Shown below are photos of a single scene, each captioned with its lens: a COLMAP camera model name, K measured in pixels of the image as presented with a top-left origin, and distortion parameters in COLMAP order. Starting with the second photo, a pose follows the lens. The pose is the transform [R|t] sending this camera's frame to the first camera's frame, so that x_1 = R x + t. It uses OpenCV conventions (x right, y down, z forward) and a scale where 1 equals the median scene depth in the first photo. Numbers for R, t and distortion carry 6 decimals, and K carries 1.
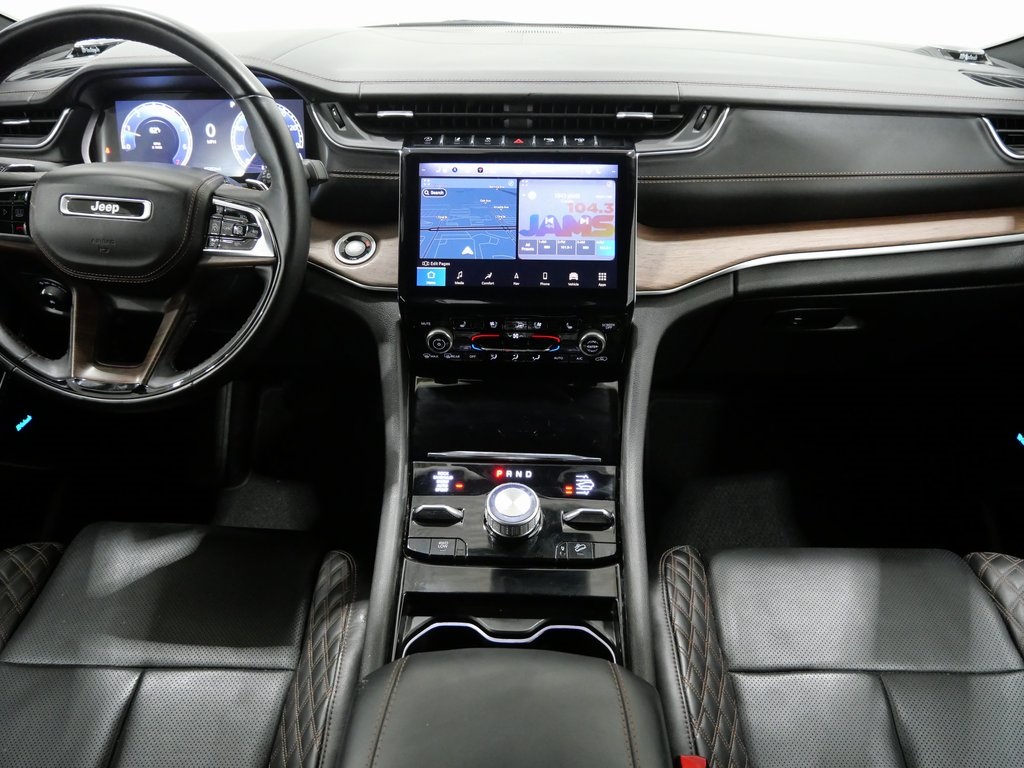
lens RADIAL K [[721.6, 0, 512.0], [0, 721.6, 384.0], [0, 0, 1]] dist [-0.064499, -0.003389]
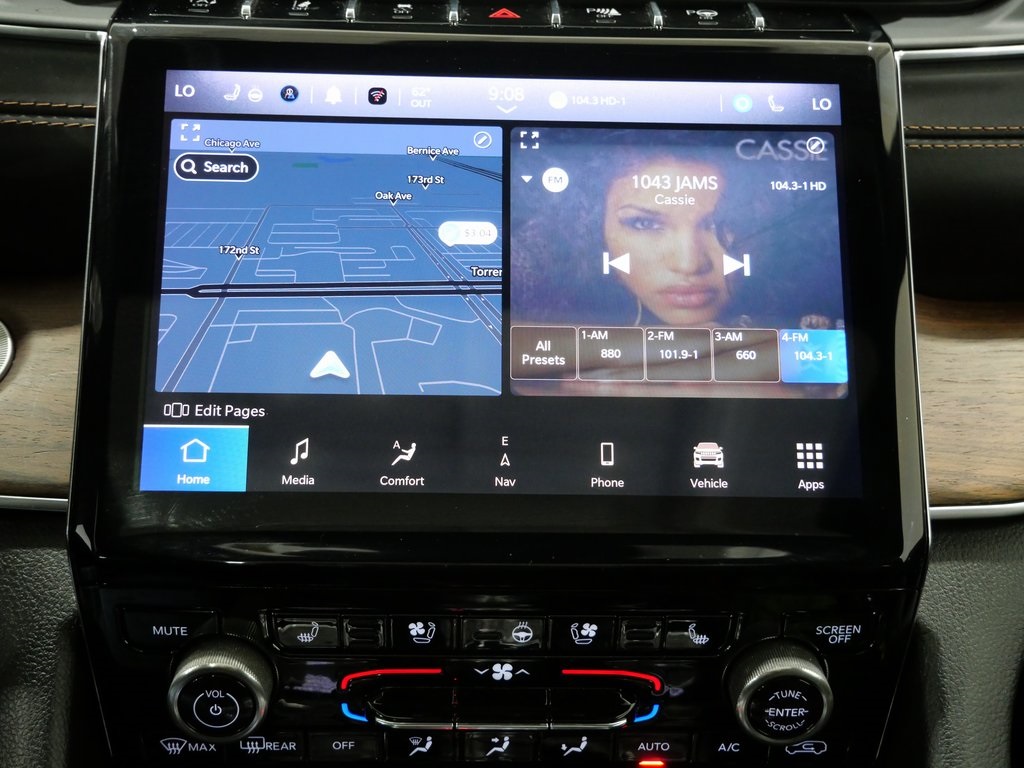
lens RADIAL K [[1278.9, 0, 512.0], [0, 1278.9, 384.0], [0, 0, 1]] dist [0.012118, 0.057408]
pose [[0.997609, 0.001558, 0.069098, -0.025258], [0.012540, 0.979074, -0.203117, -0.075746], [-0.067969, 0.203498, 0.976713, 0.508376]]
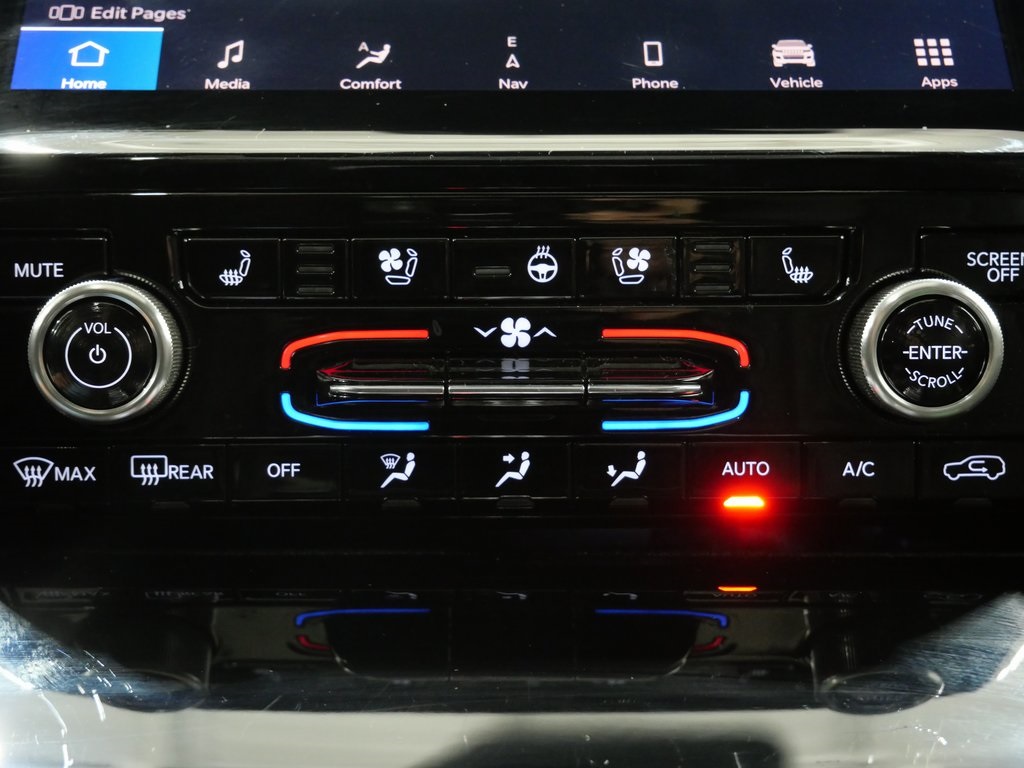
lens RADIAL K [[1762.8, 0, 512.0], [0, 1762.8, 384.0], [0, 0, 1]] dist [0.000705, 0.036428]
pose [[0.998852, -0.005918, 0.047544, -0.017949], [0.029708, 0.855038, -0.517713, 0.185260], [-0.037588, 0.518531, 0.854232, 0.621385]]
